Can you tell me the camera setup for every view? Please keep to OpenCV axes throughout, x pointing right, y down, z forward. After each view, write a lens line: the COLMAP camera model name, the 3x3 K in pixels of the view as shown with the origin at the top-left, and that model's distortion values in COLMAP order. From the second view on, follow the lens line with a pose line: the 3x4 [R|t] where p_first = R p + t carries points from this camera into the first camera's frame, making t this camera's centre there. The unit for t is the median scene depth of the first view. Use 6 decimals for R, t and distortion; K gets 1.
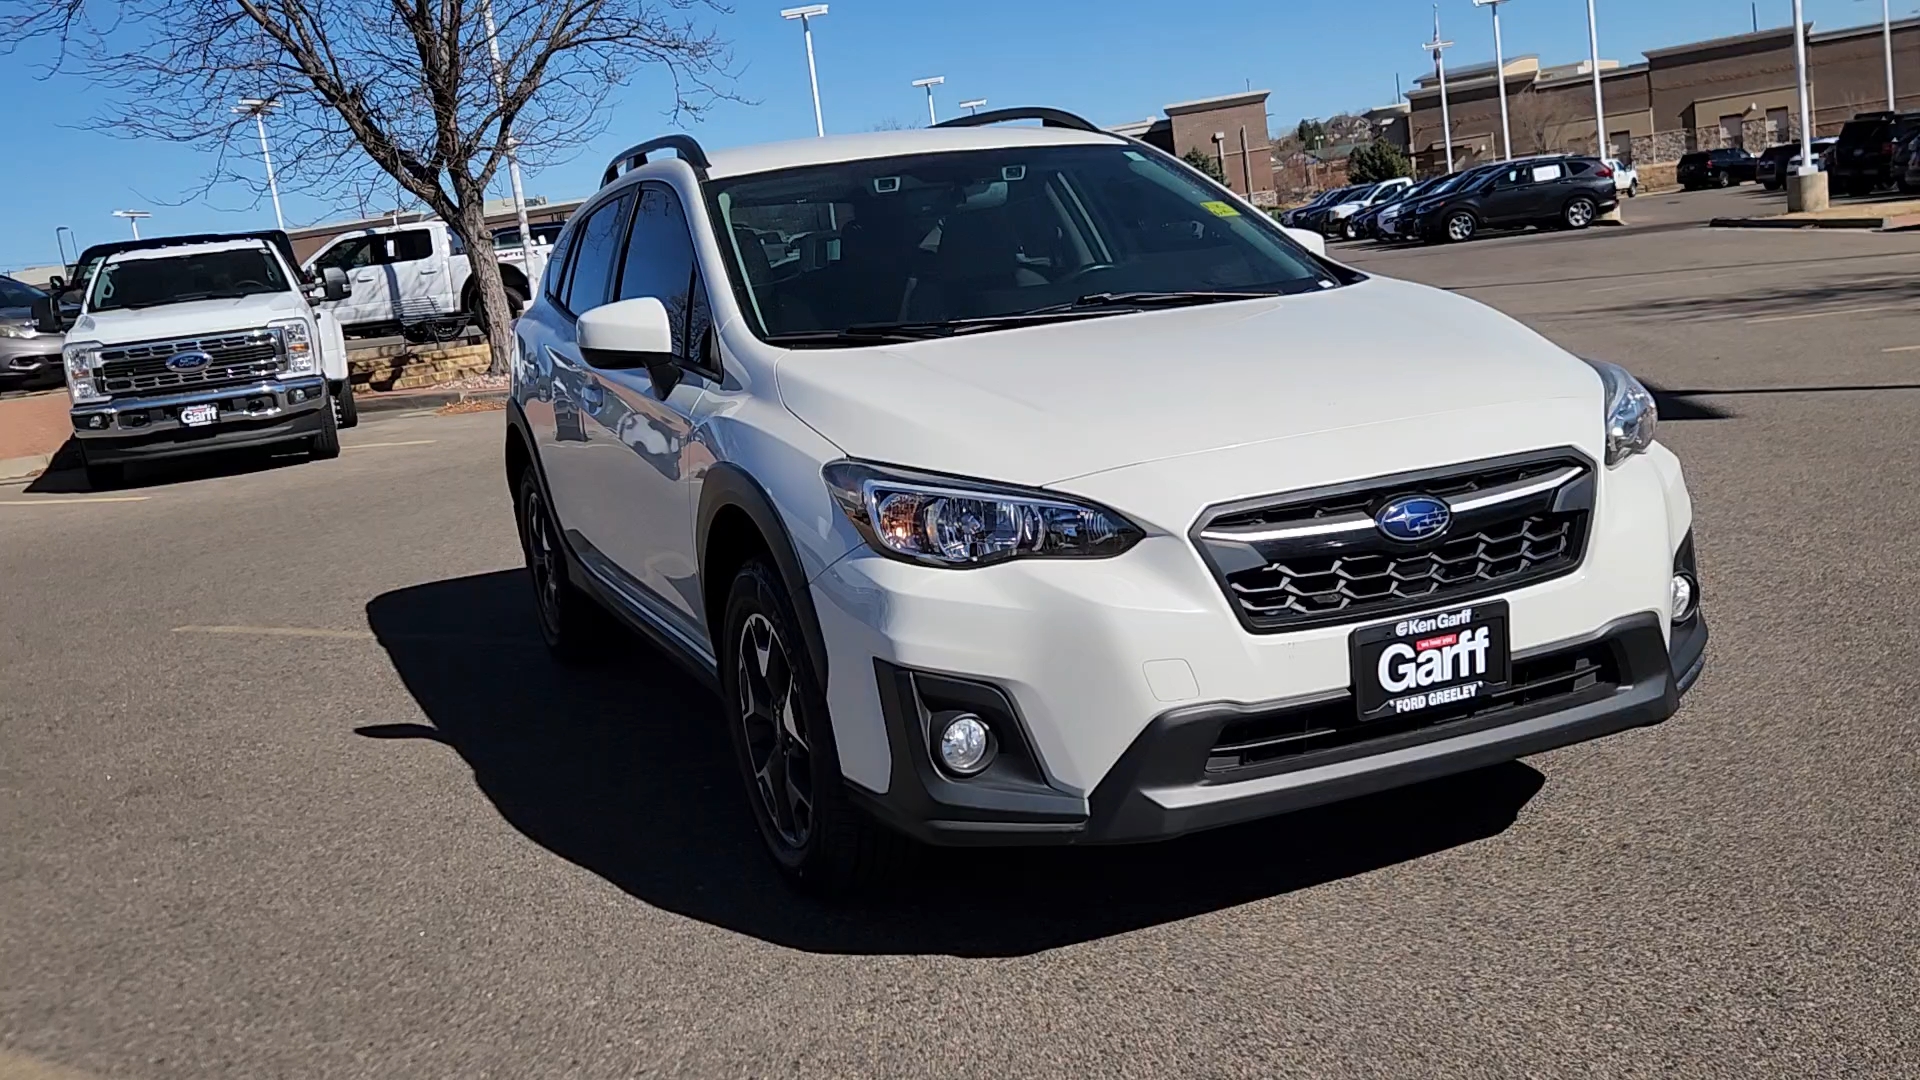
lens RADIAL K [[1852.6, 0, 943.6], [0, 1852.6, 554.7], [0, 0, 1]] dist [0.038227, -0.033854]
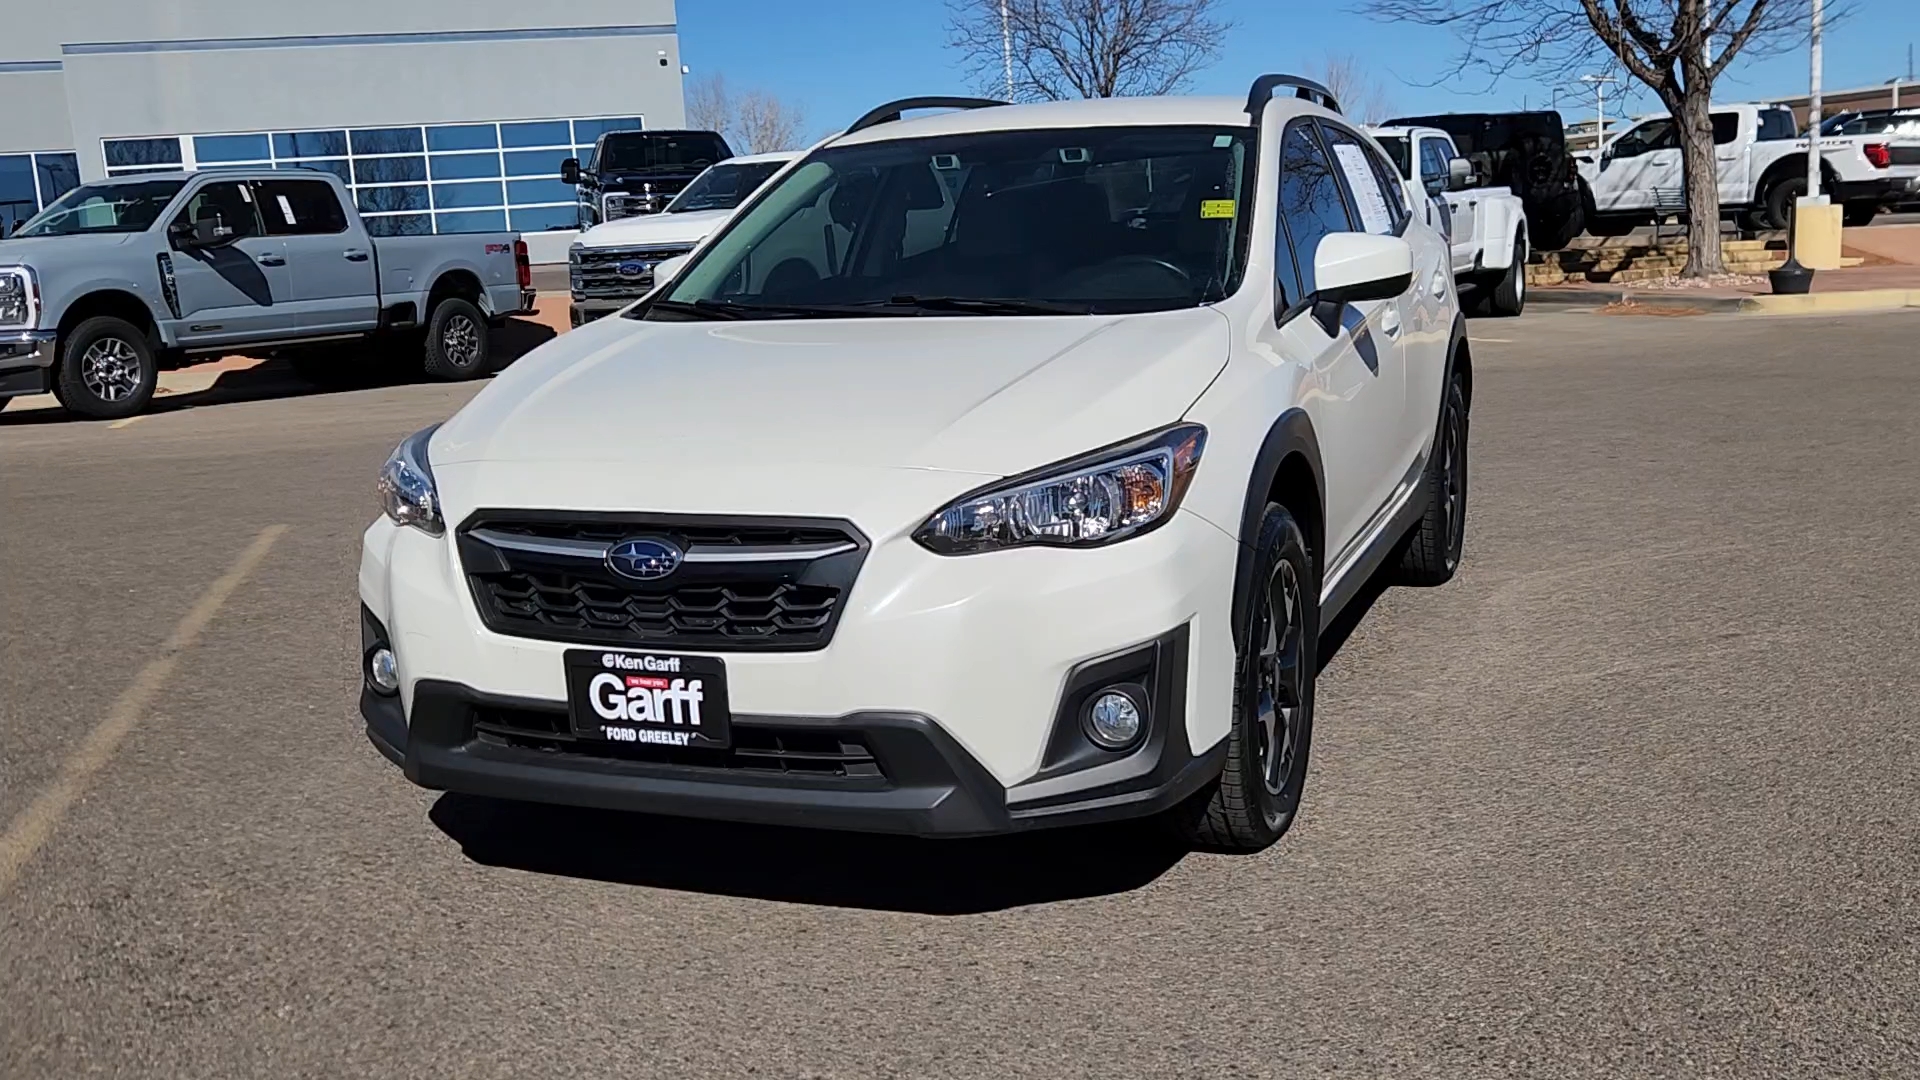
lens RADIAL K [[1852.6, 0, 943.6], [0, 1852.6, 554.7], [0, 0, 1]] dist [0.038227, -0.033854]
pose [[0.720999, 0.197321, -0.664247, 1.037299], [-0.149527, 0.980318, 0.128912, -0.175529], [0.676610, 0.006377, 0.736314, 0.359911]]
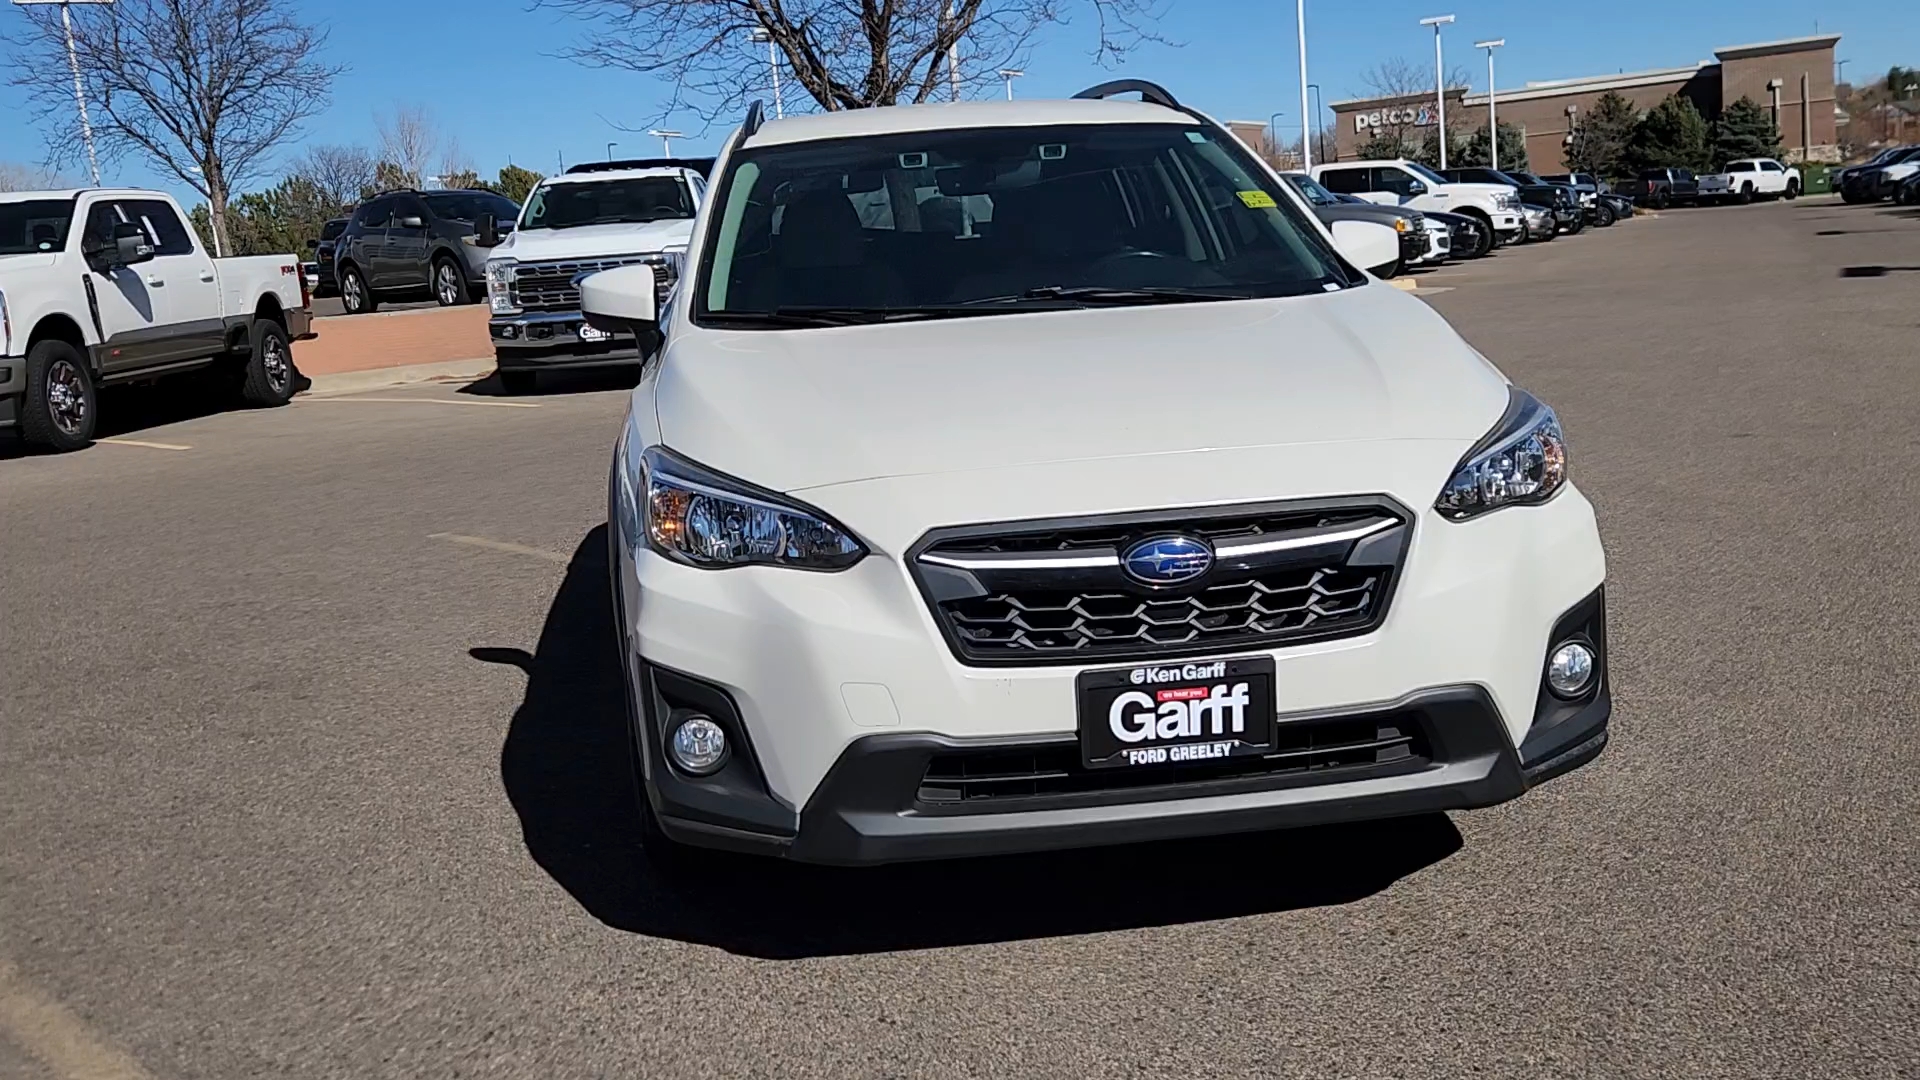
lens RADIAL K [[1852.6, 0, 943.6], [0, 1852.6, 554.7], [0, 0, 1]] dist [0.038227, -0.033854]
pose [[0.963090, 0.091542, -0.253134, 0.377046], [-0.082999, 0.995567, 0.044248, -0.053400], [0.256063, -0.021605, 0.966419, 0.071533]]
